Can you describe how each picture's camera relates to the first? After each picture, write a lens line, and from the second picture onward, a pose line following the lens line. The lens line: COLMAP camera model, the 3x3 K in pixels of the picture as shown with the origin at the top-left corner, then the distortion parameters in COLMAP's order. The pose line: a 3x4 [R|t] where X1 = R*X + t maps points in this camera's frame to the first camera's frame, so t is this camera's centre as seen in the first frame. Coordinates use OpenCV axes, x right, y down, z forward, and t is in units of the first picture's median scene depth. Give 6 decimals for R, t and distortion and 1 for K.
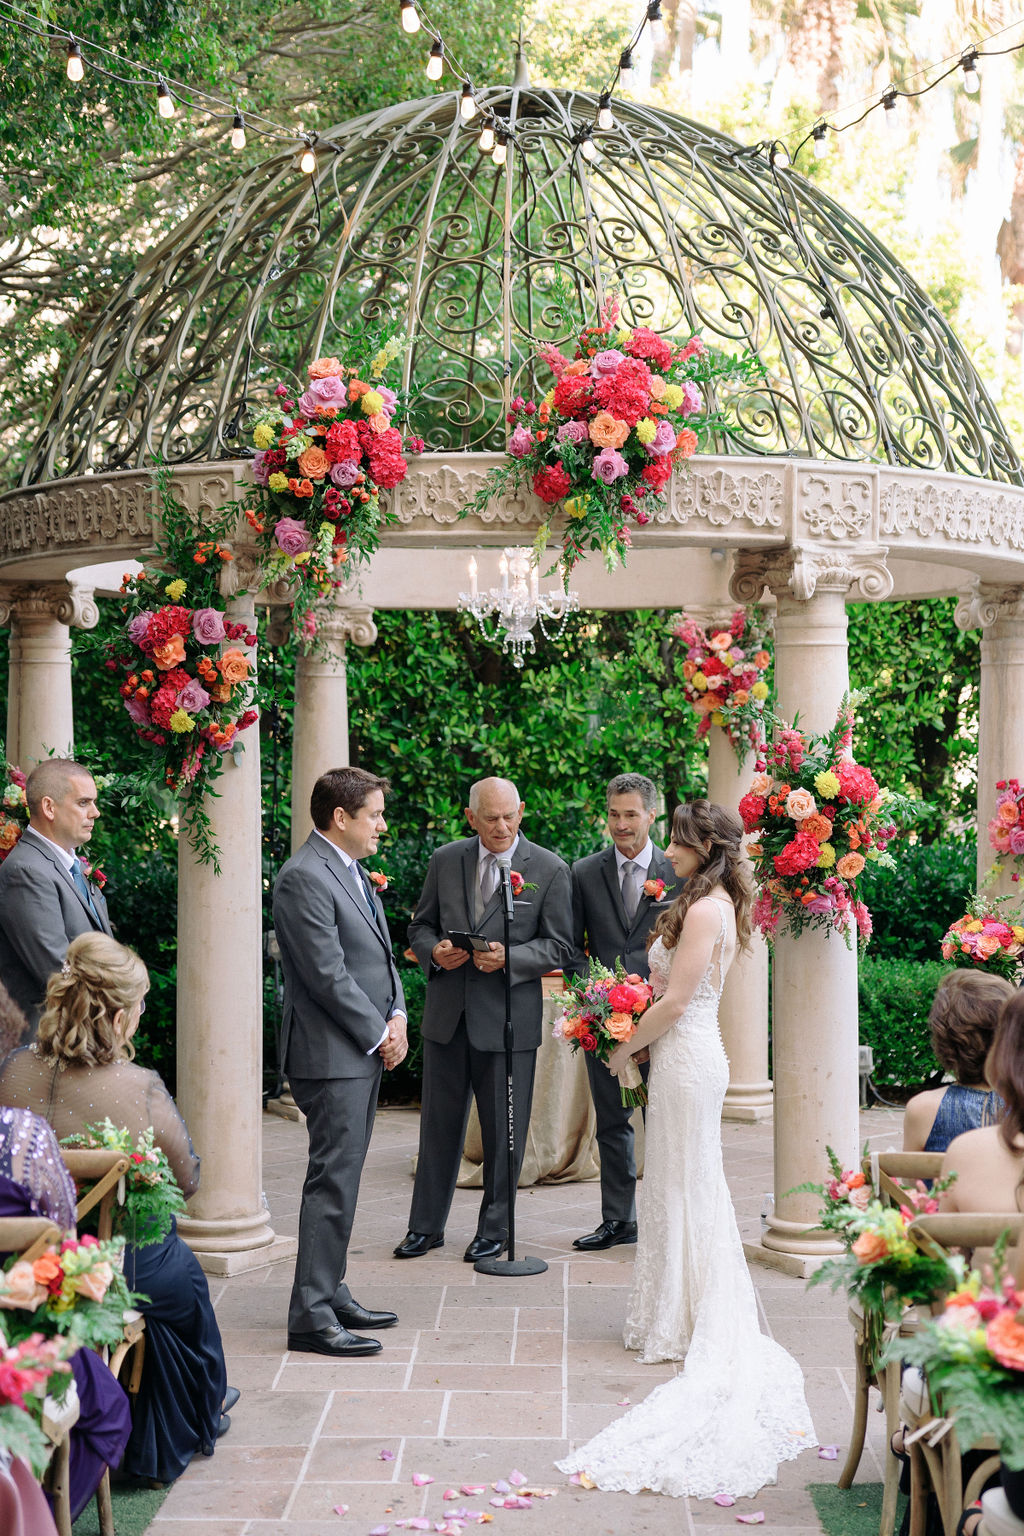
lens RADIAL K [[2486.6, 0, 510.3], [0, 2486.6, 759.4], [0, 0, 1]] dist [0.042662, 0.000000]
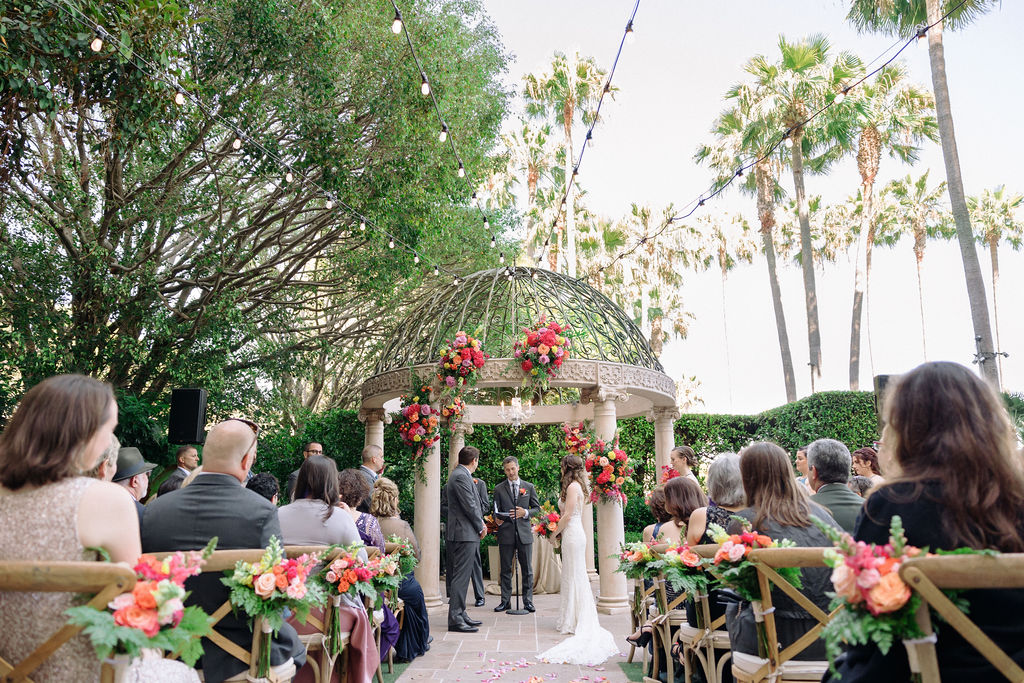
lens RADIAL K [[722.8, 0, 494.8], [0, 722.8, 344.8], [0, 0, 1]] dist [0.008973, 0.002096]
pose [[0.999798, -0.009419, -0.017761, -0.009365], [0.005218, 0.974760, -0.223195, 0.079875], [0.019415, 0.223057, 0.974612, 0.028831]]
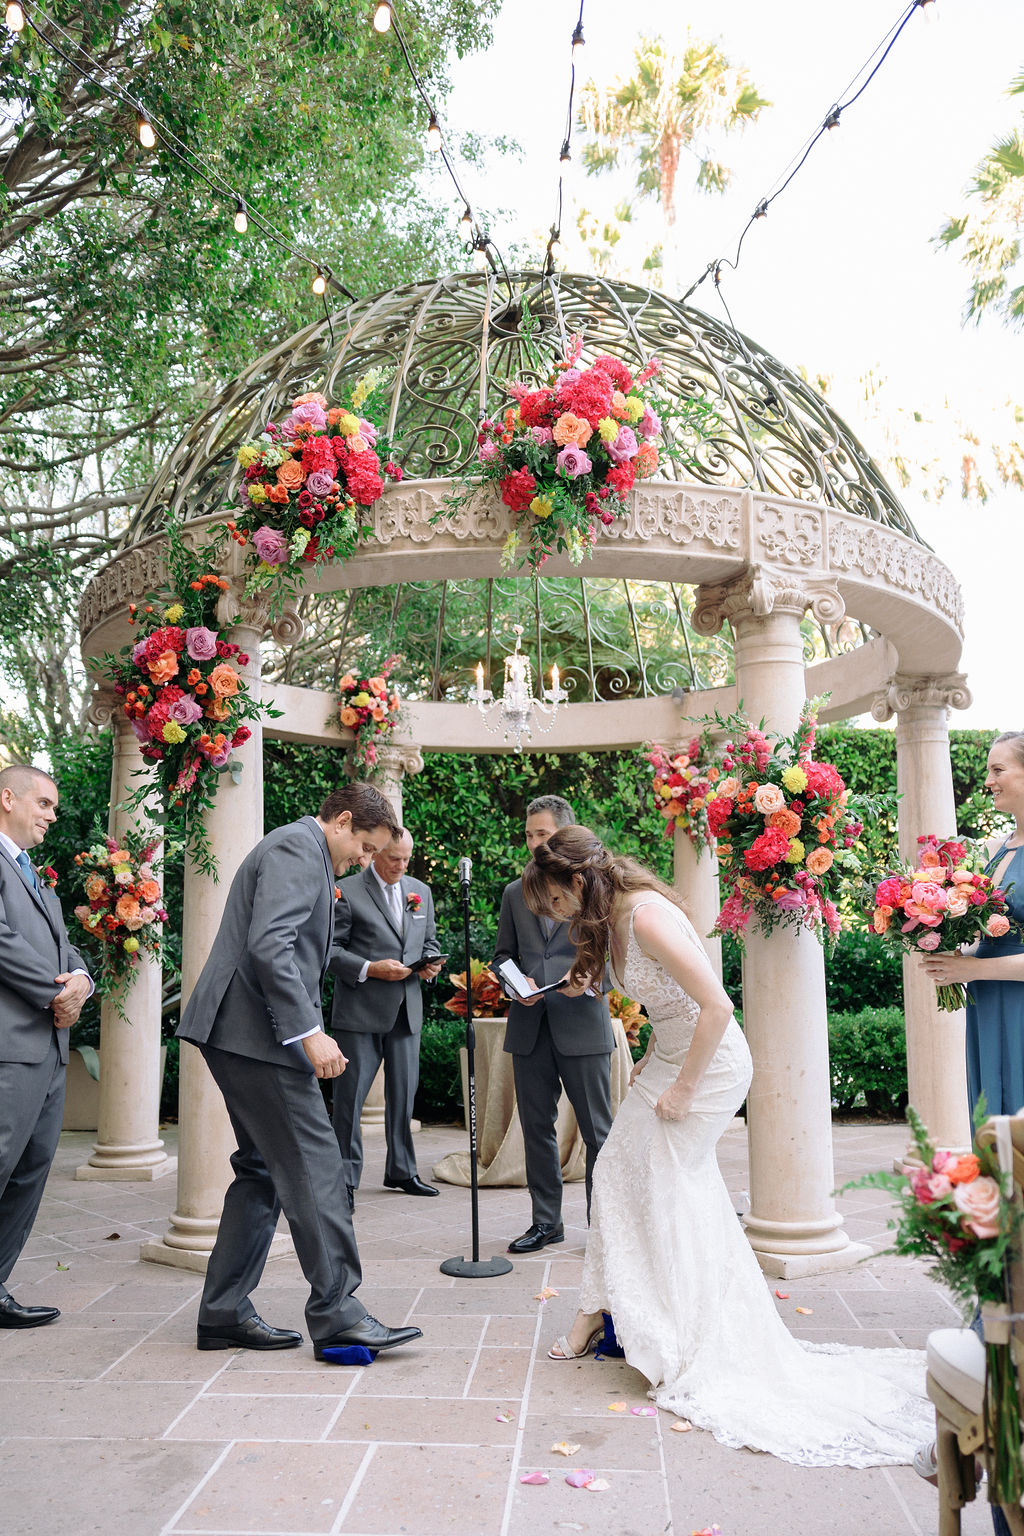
lens RADIAL K [[1252.7, 0, 512.3], [0, 1252.7, 810.6], [0, 0, 1]] dist [-0.019355, 0.010076]
pose [[0.998949, -0.013876, -0.043692, 0.034004], [0.008385, 0.992317, -0.123434, 0.084382], [0.045069, 0.122938, 0.991390, 0.485579]]
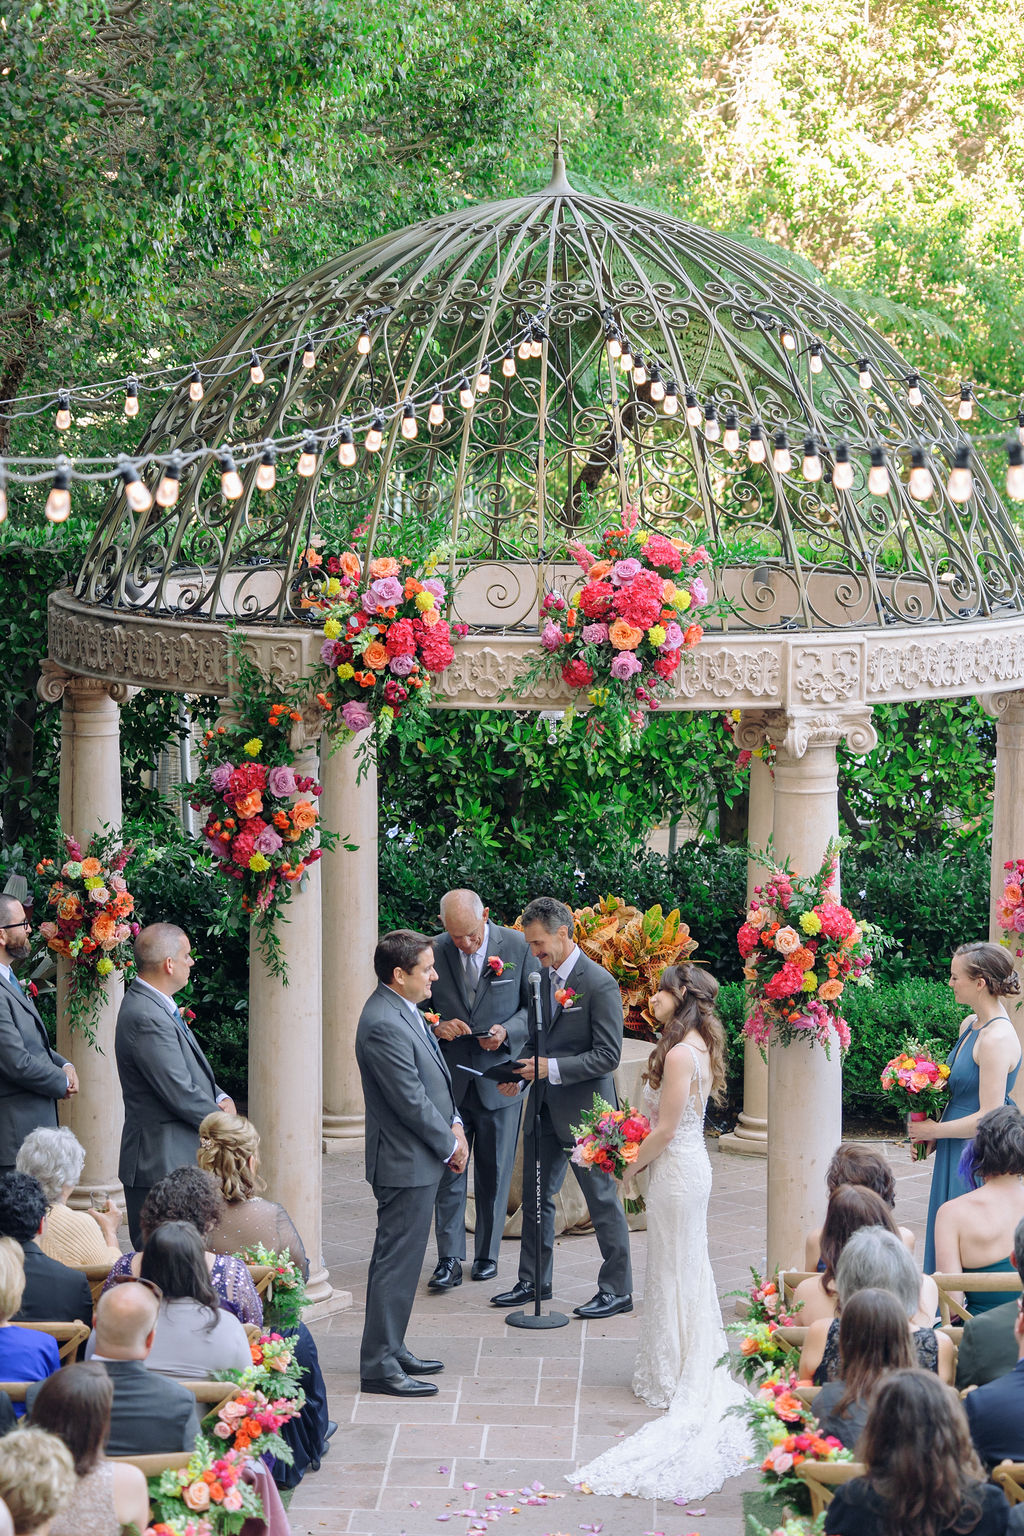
lens RADIAL K [[4665.2, 0, 511.7], [0, 4665.2, 768.2], [0, 0, 1]] dist [-0.161871, 0.000000]
pose [[0.999904, 0.009257, -0.010321, 0.008642], [-0.008049, 0.993734, 0.111478, -0.303974], [0.011288, -0.111385, 0.993713, -1.166446]]
